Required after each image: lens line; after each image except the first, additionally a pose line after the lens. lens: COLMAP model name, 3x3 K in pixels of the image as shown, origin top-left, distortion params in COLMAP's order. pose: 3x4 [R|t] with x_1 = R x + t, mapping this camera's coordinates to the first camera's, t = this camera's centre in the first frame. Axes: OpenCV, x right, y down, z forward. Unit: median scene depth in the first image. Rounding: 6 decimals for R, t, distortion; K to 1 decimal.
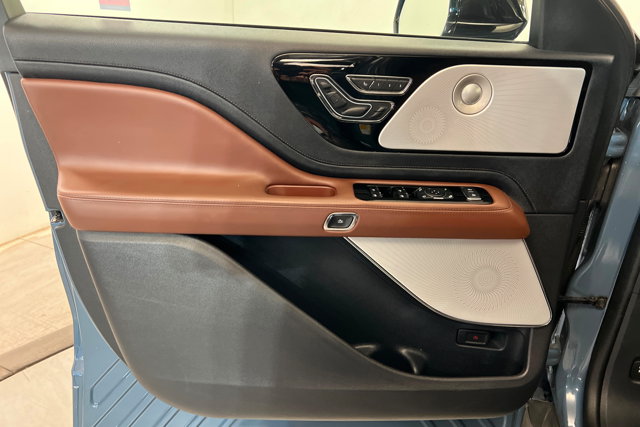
lens RADIAL K [[480.7, 0, 320.4], [0, 480.7, 221.4], [0, 0, 1]] dist [0.044633, -0.051391]
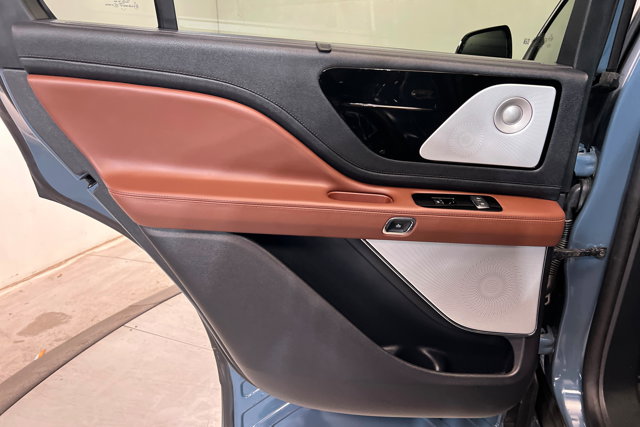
lens RADIAL K [[480.7, 0, 320.4], [0, 480.7, 221.4], [0, 0, 1]] dist [0.044633, -0.051391]
pose [[0.995773, 0.019790, 0.089691, -0.162691], [-0.019058, 0.999778, -0.009017, 0.000869], [-0.089850, 0.007269, 0.995929, -0.040016]]
